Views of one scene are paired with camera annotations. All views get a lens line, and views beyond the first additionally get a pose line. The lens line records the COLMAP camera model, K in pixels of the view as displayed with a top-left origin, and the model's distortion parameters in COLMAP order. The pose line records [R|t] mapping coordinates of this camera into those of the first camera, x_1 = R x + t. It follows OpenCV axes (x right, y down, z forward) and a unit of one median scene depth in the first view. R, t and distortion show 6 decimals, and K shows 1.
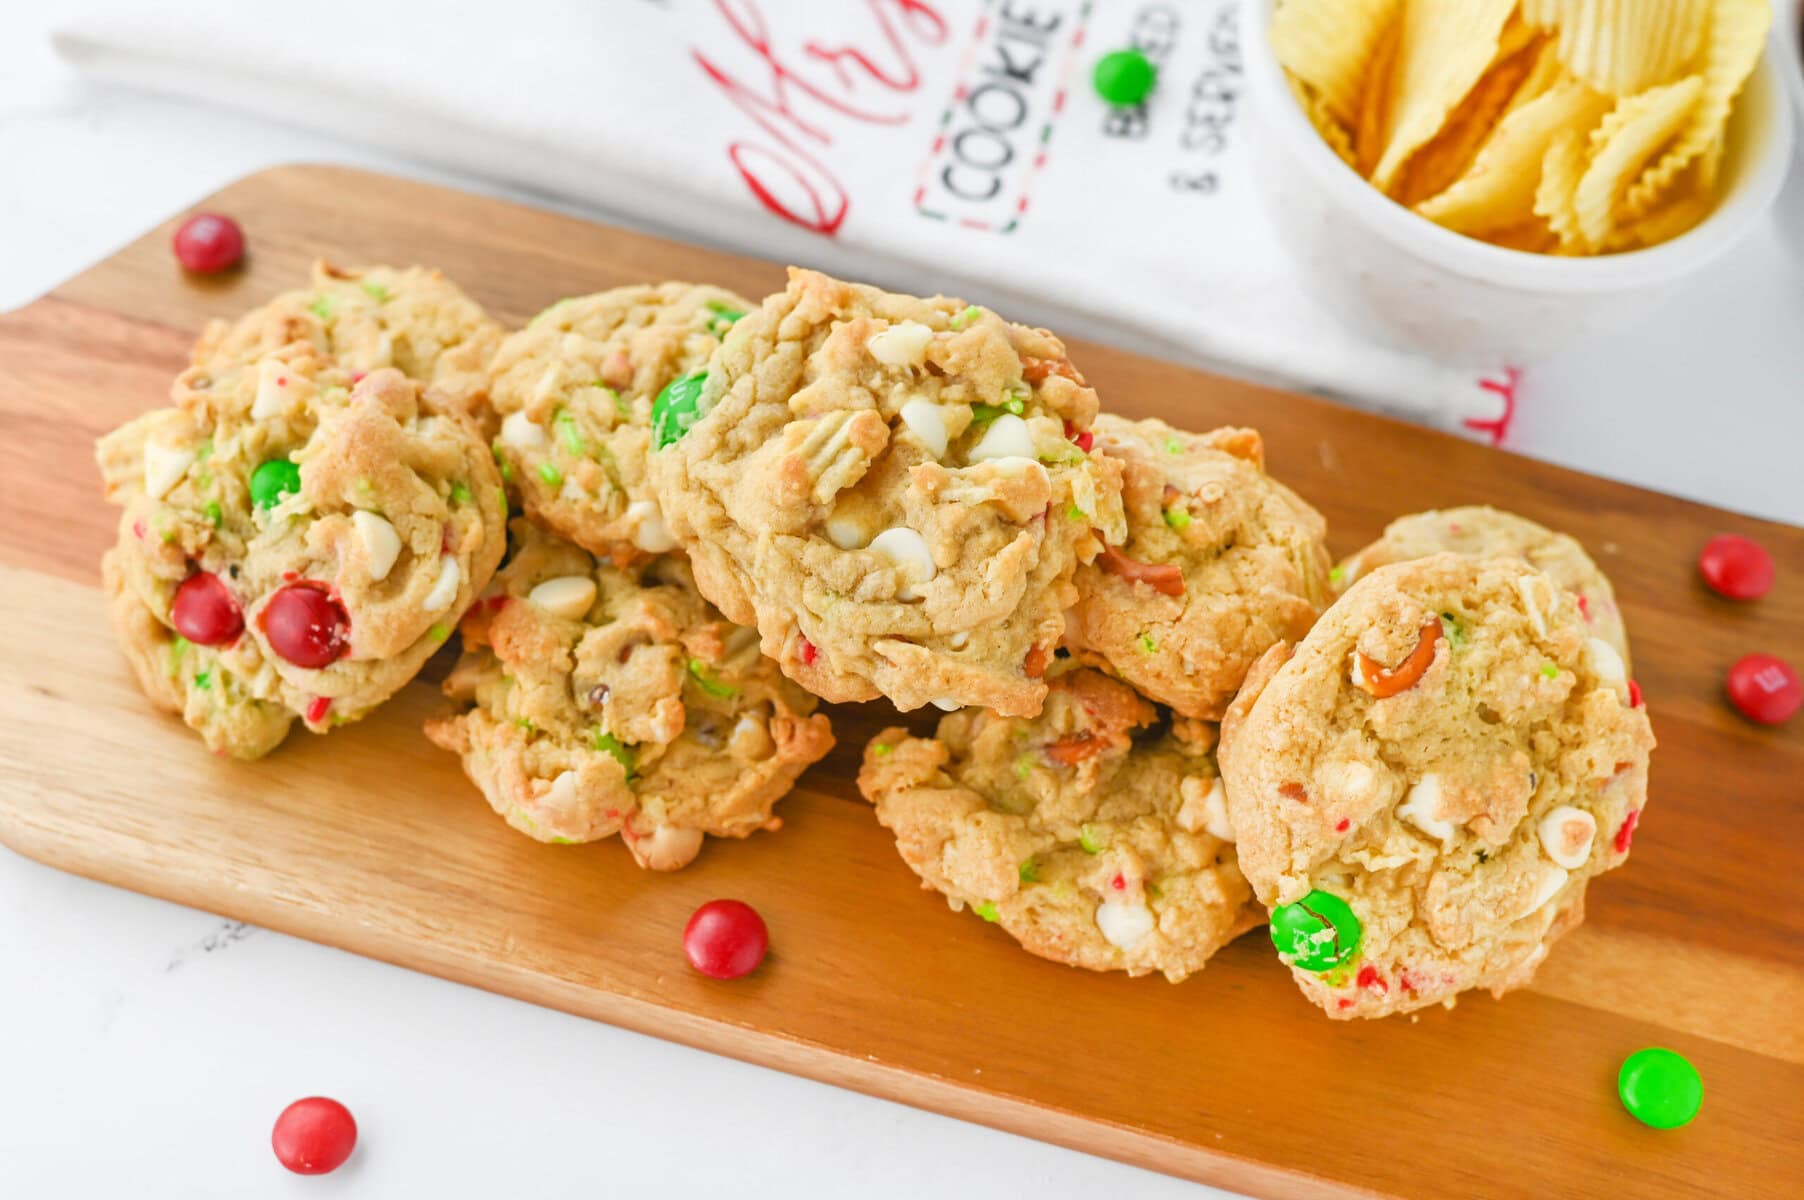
lens RADIAL K [[2848.5, 0, 902.0], [0, 2848.5, 600.0], [0, 0, 1]] dist [-0.118138, 0.001919]
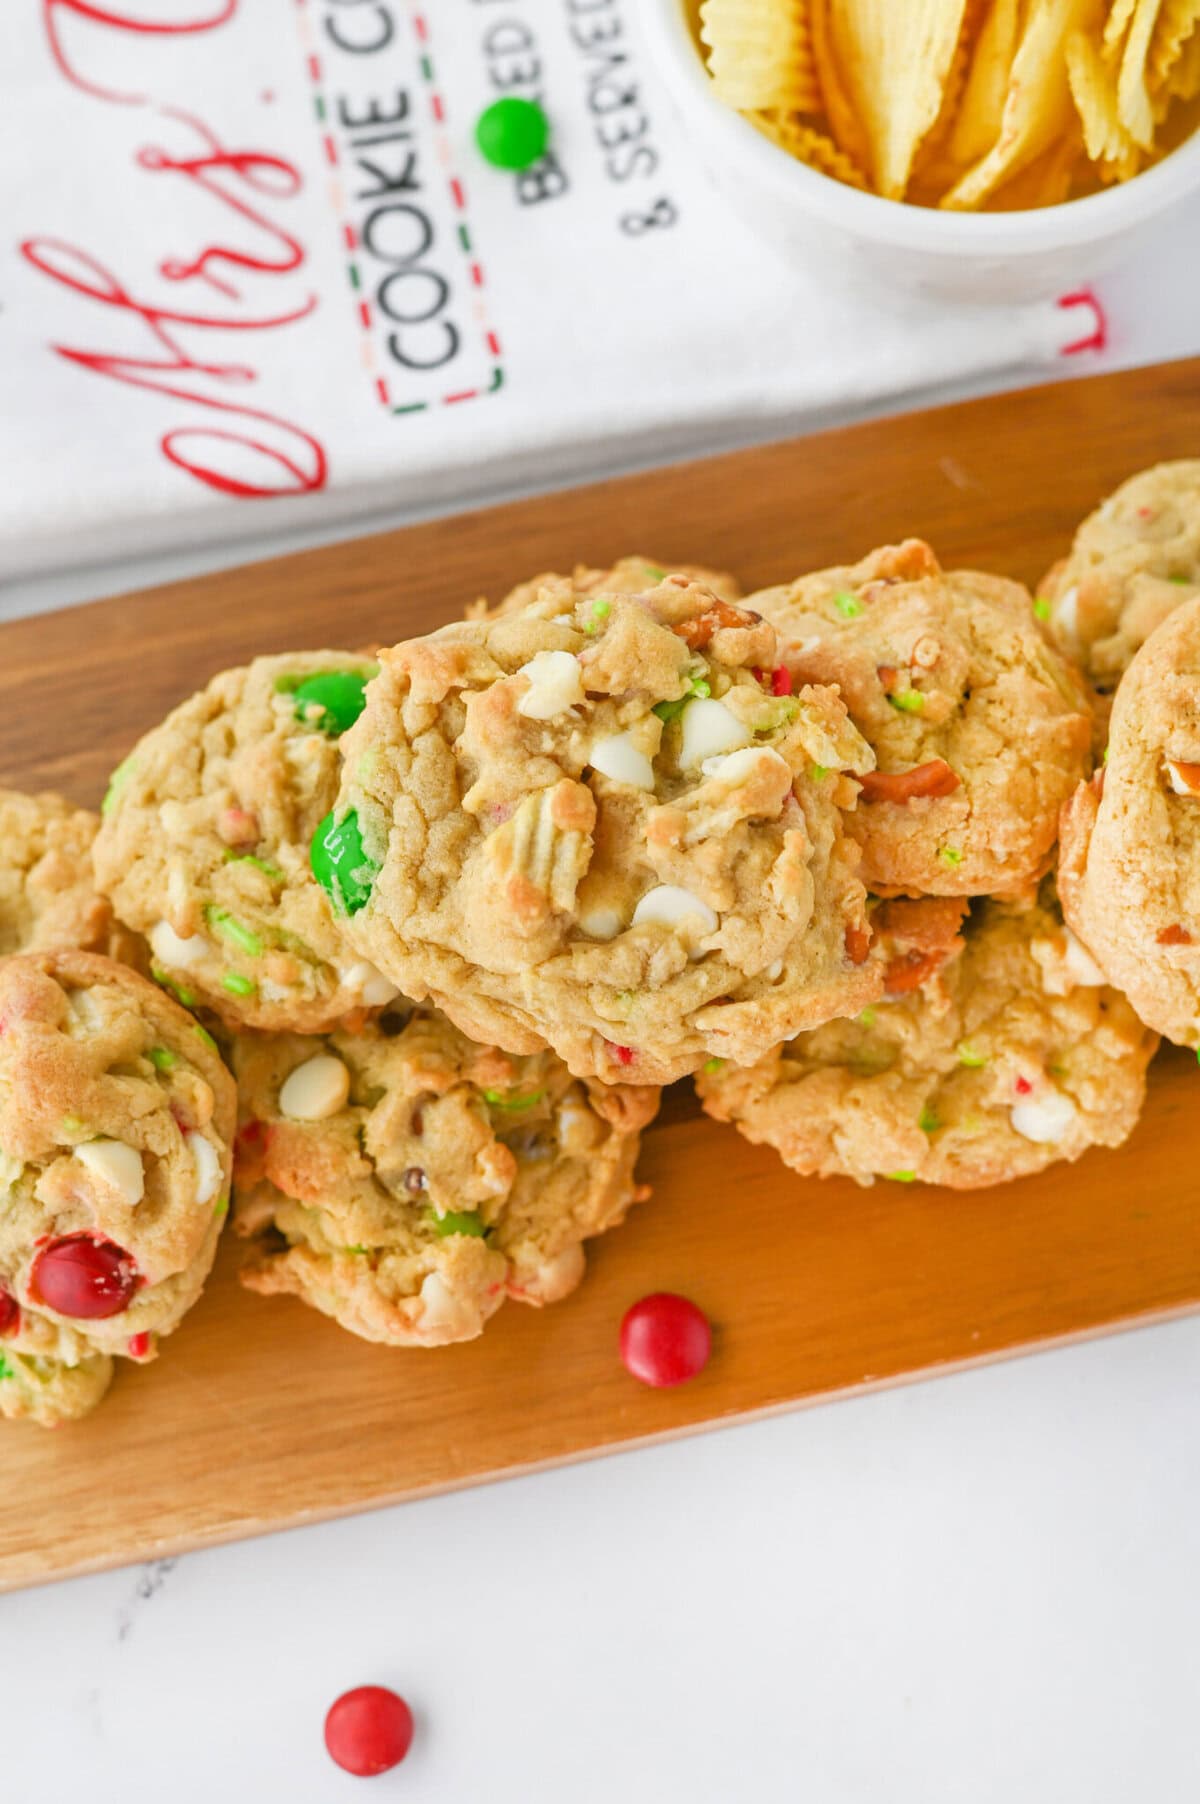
lens RADIAL K [[2848.5, 0, 600.0], [0, 2848.5, 902.0], [0, 0, 1]] dist [-0.118138, 0.001919]
pose [[0.881756, -0.470505, 0.033638, -0.045171], [0.447116, 0.856387, 0.258243, -0.244094], [-0.150312, -0.212667, 0.965494, 0.158021]]
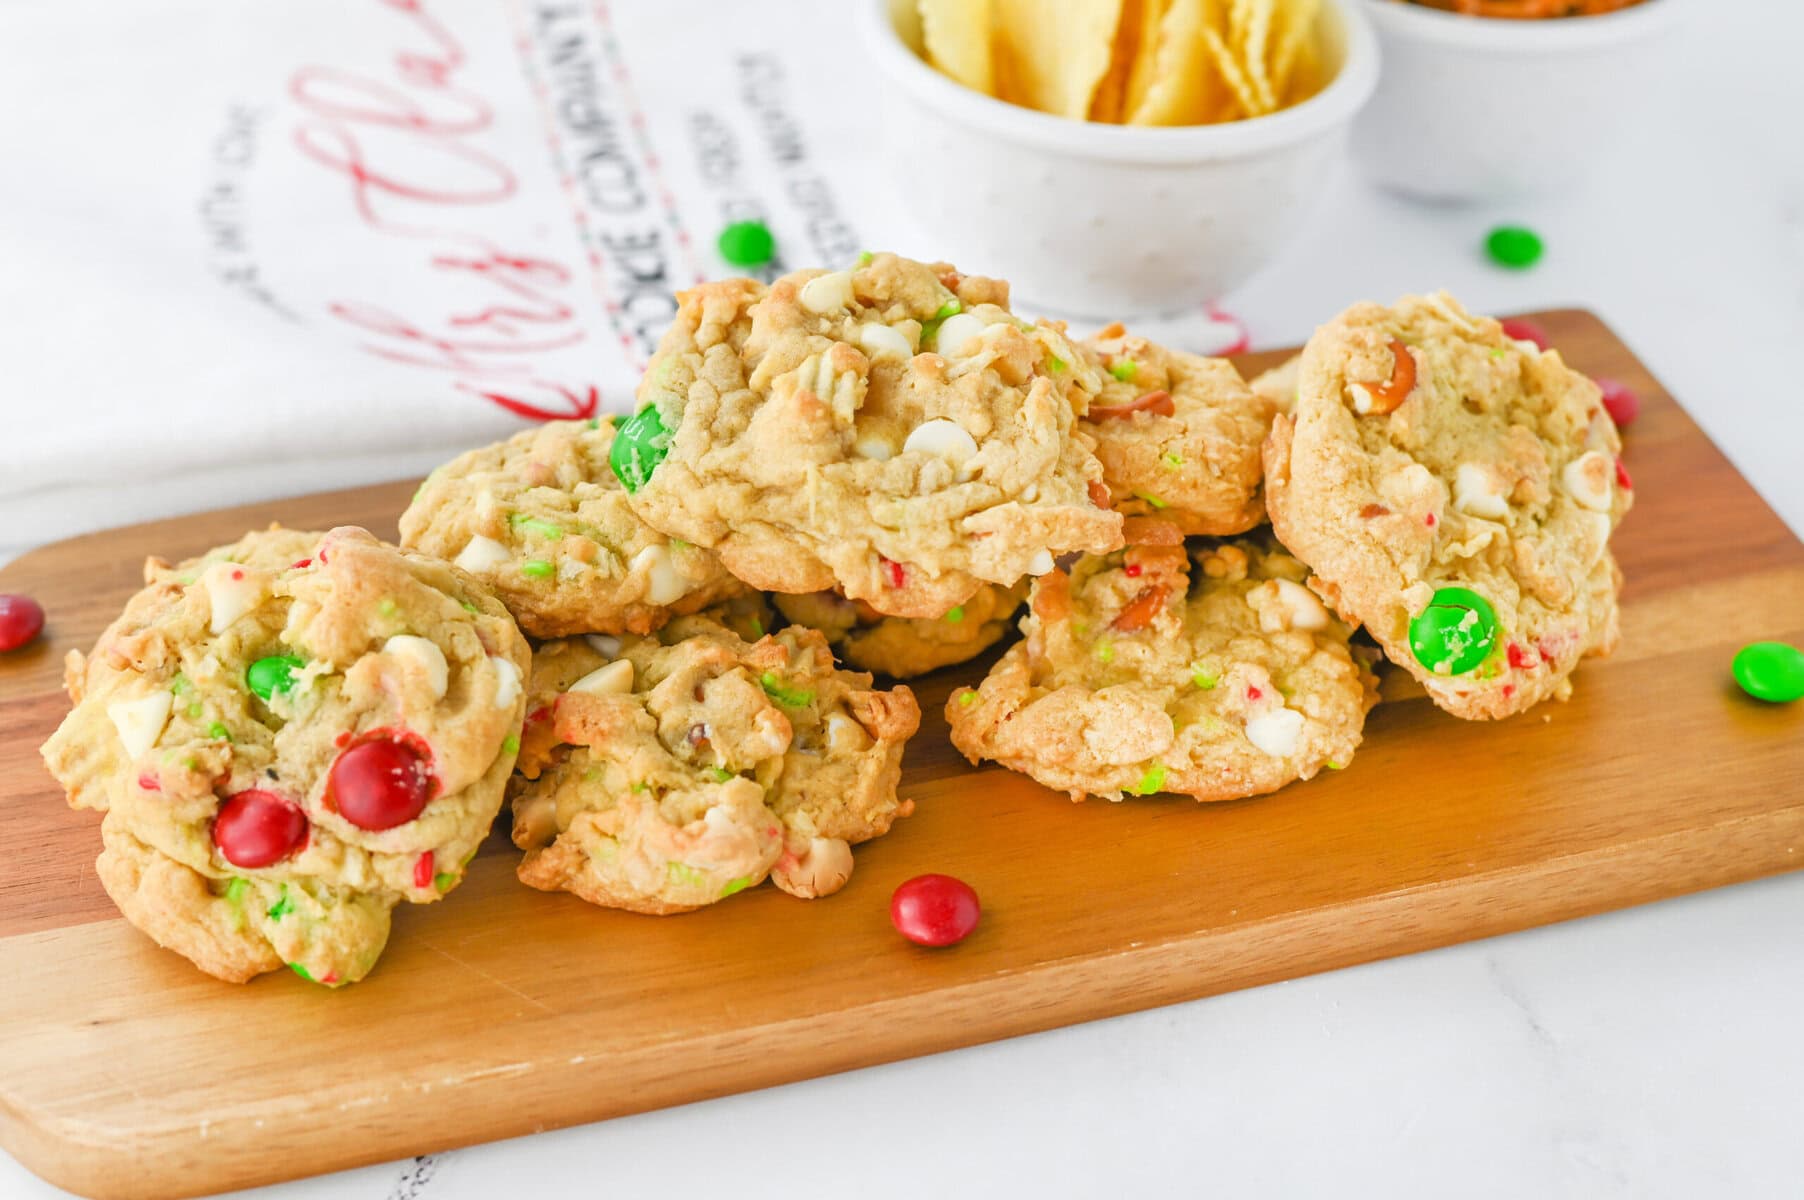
lens RADIAL K [[2848.5, 0, 902.0], [0, 2848.5, 600.0], [0, 0, 1]] dist [-0.118138, 0.001919]
pose [[0.858893, -0.358481, 0.365778, -0.376208], [0.457219, 0.858497, -0.232237, 0.243971], [-0.230767, 0.366707, 0.901262, 0.126867]]
